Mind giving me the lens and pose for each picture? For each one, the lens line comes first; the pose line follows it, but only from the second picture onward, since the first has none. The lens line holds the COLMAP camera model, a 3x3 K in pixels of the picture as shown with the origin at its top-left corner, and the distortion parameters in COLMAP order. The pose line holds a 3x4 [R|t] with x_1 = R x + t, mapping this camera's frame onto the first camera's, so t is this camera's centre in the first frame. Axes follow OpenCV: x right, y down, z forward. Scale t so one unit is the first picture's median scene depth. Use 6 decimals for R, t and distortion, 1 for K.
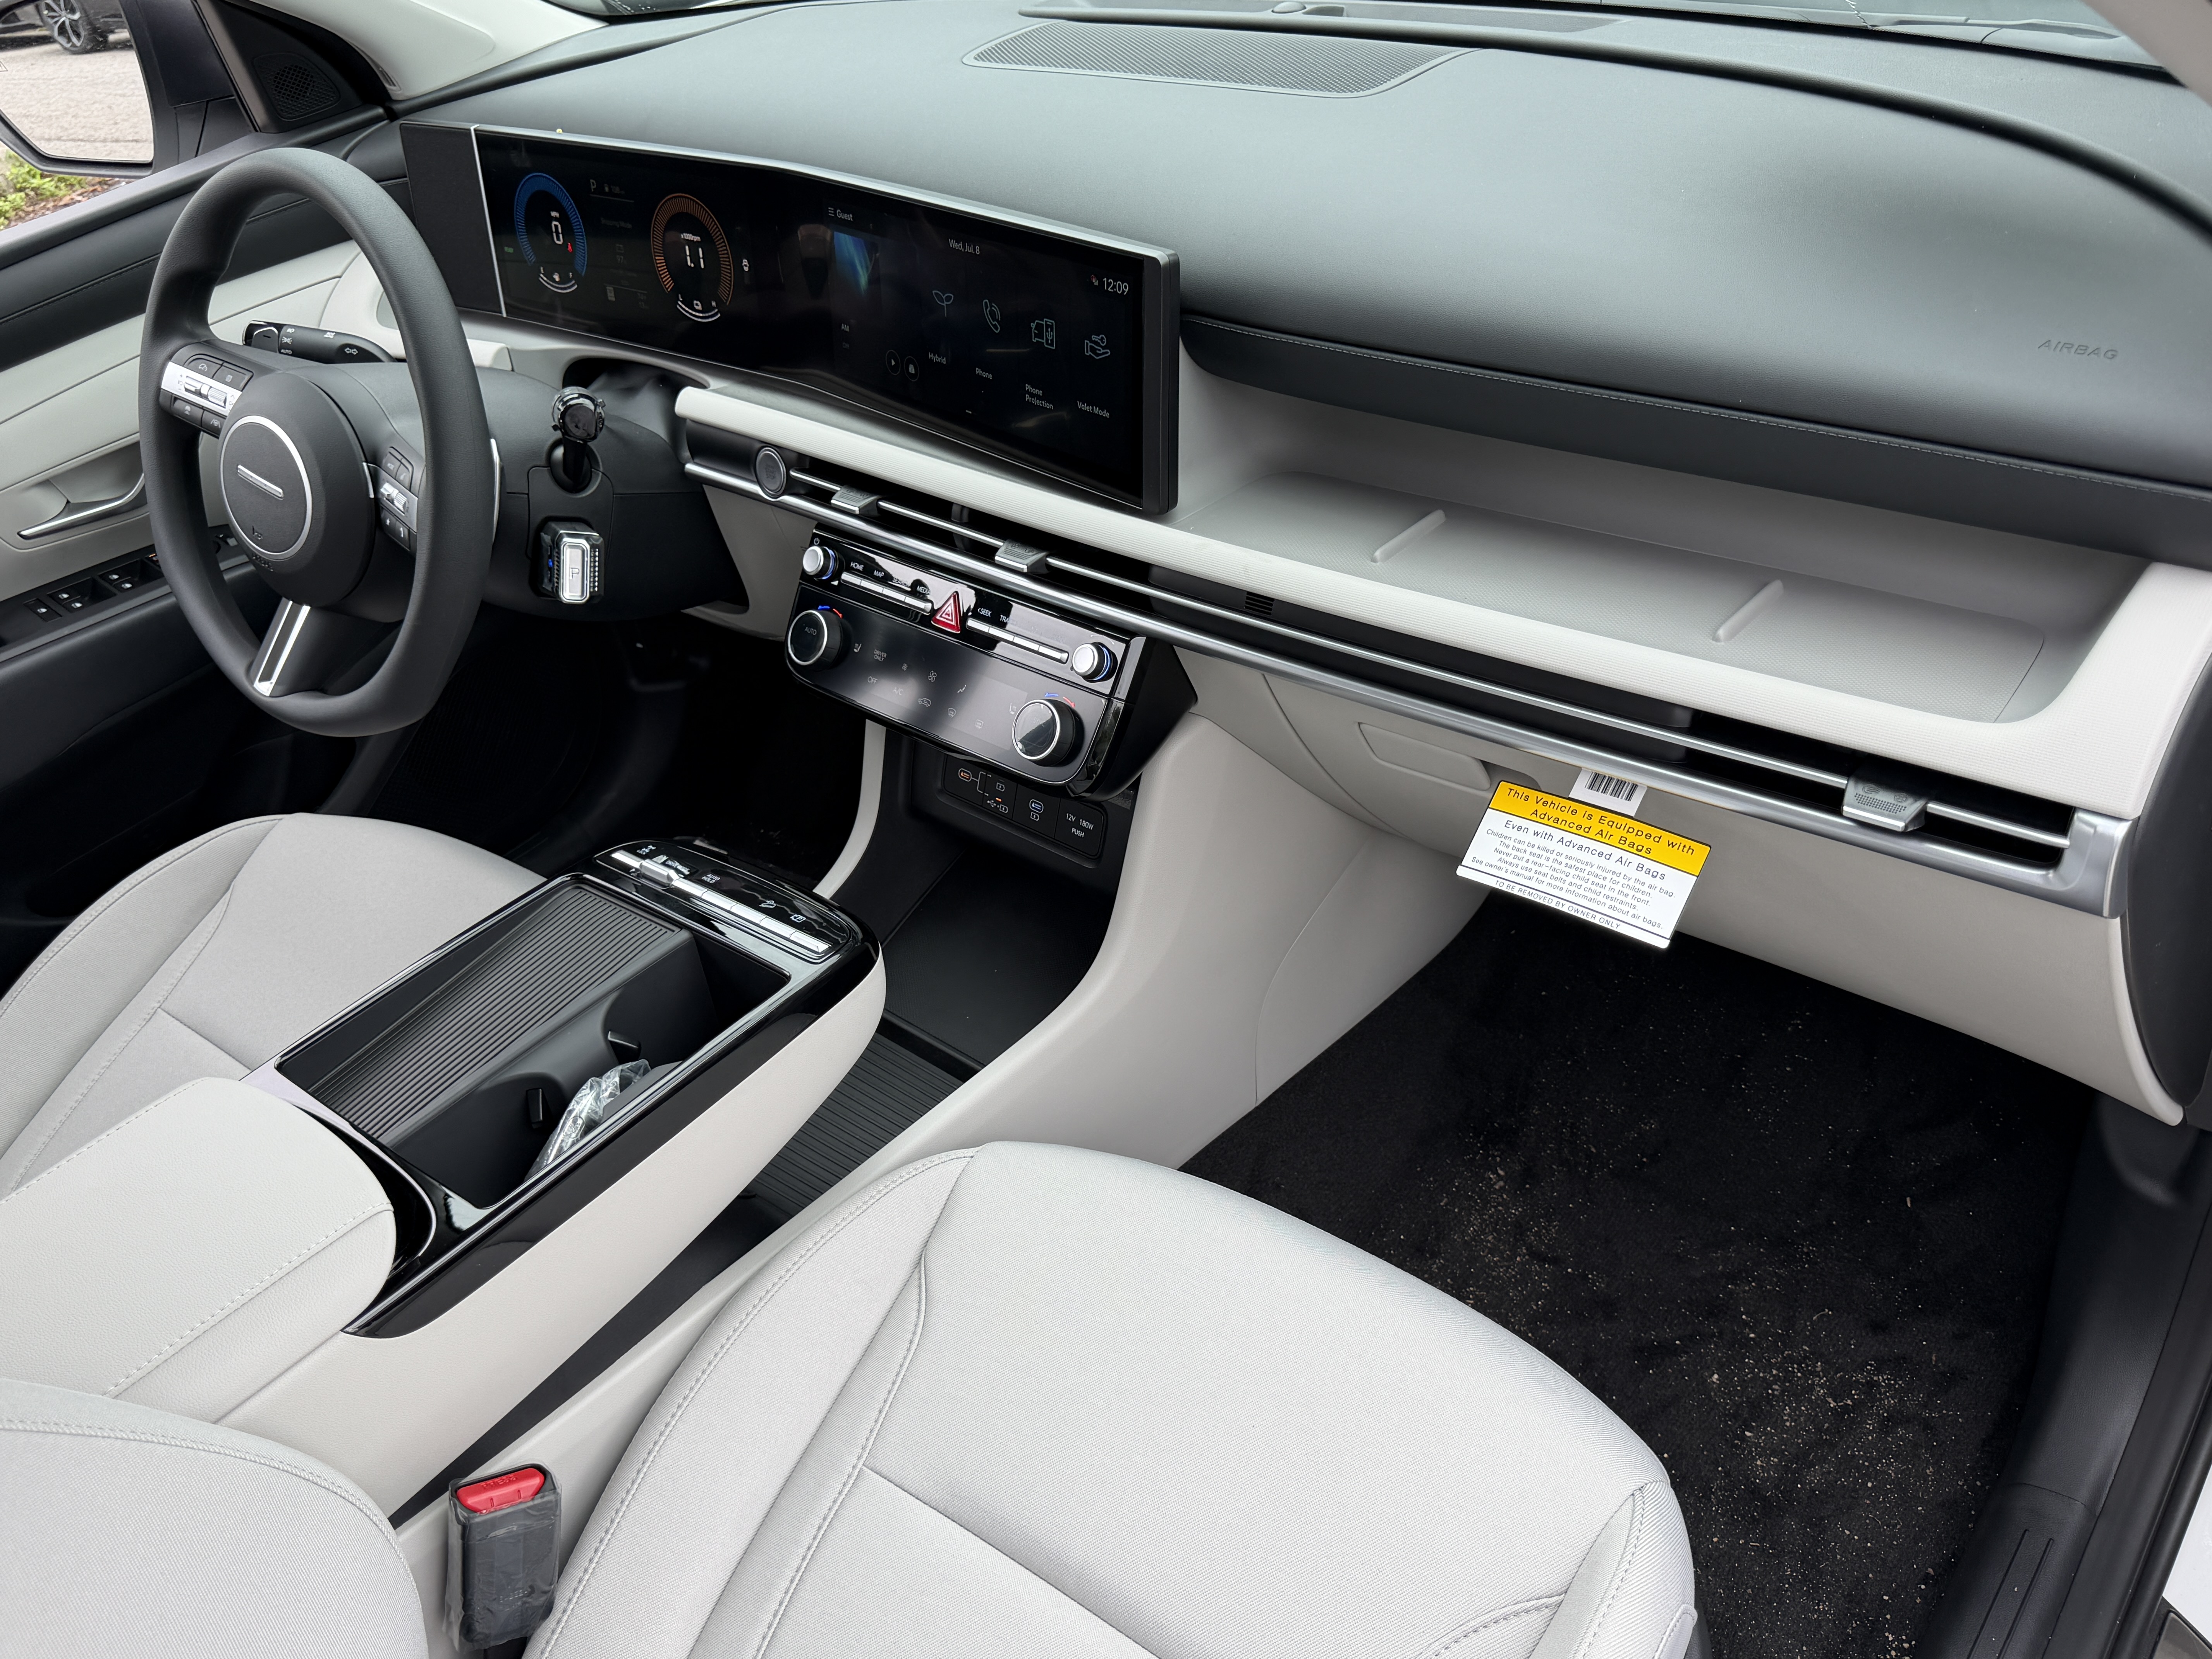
lens RADIAL K [[1878.8, 0, 1076.6], [0, 1878.8, 853.6], [0, 0, 1]] dist [0.082864, -0.051942]
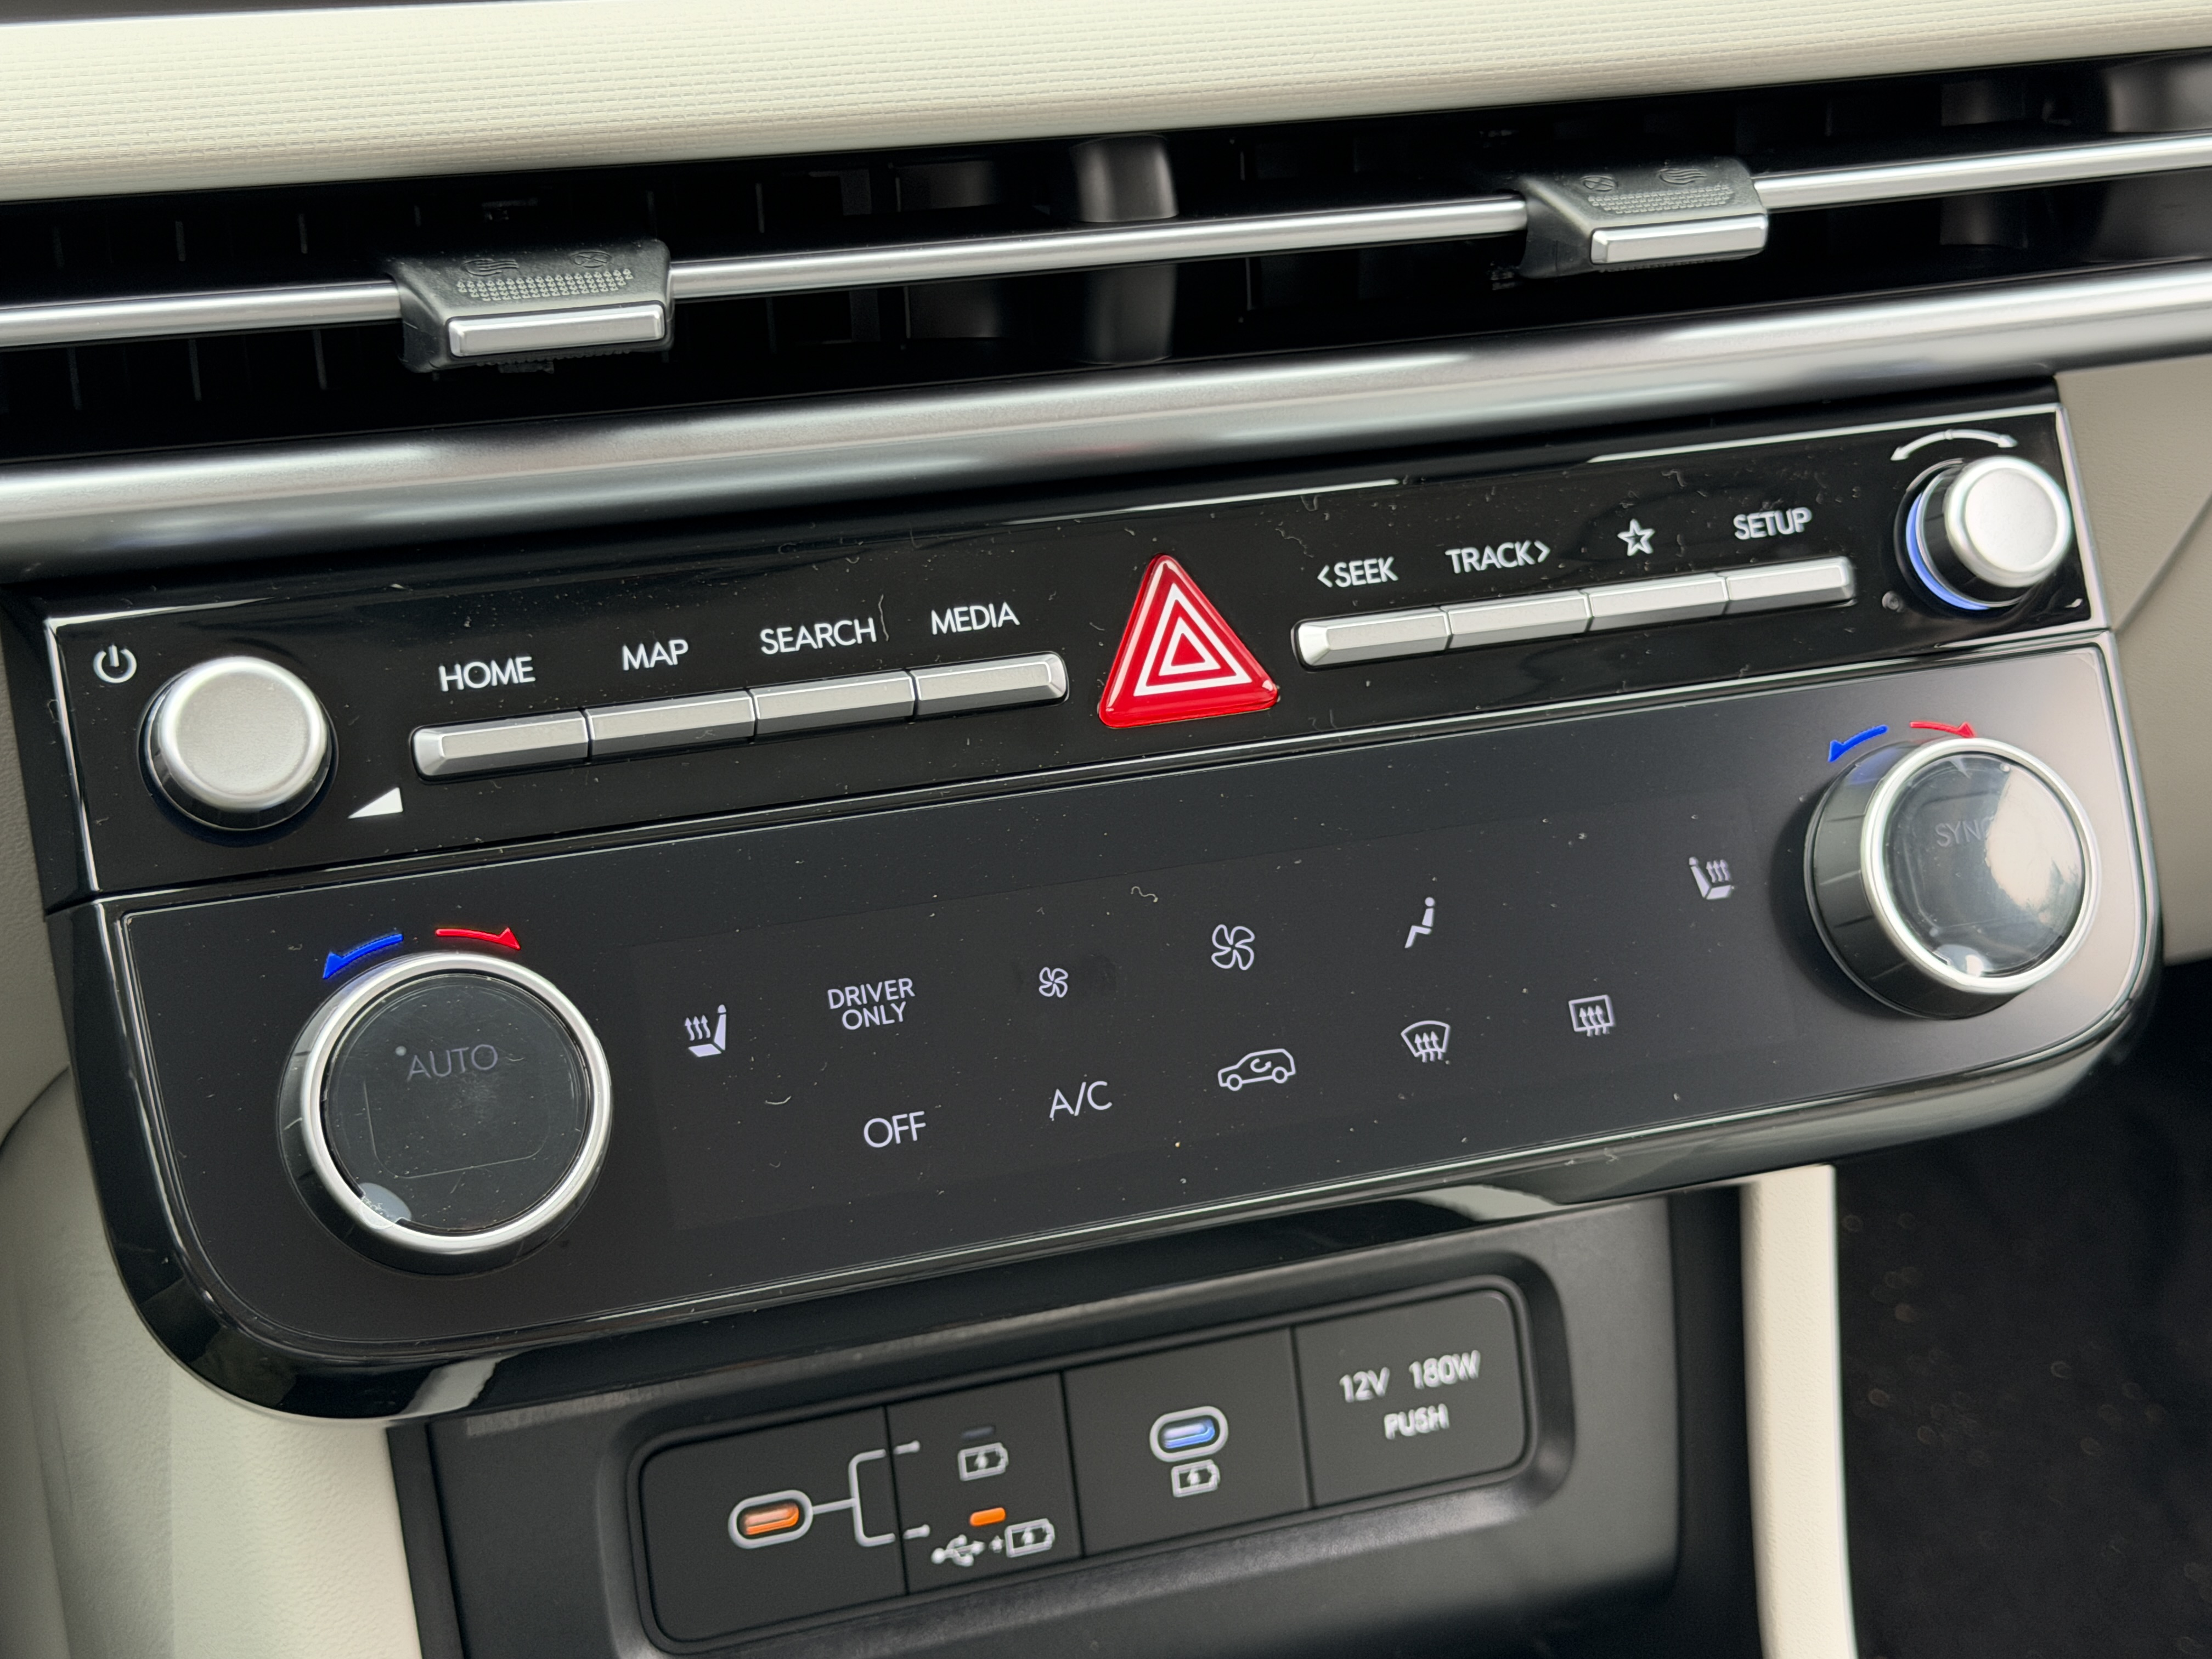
lens RADIAL K [[3379.8, 0, 1119.3], [0, 3379.8, 835.8], [0, 0, 1]] dist [0.118512, 0.000000]
pose [[0.442113, -0.278970, 0.852474, -0.407926], [0.448995, 0.891590, 0.058911, -0.133794], [-0.776492, 0.356711, 0.519439, 0.800850]]
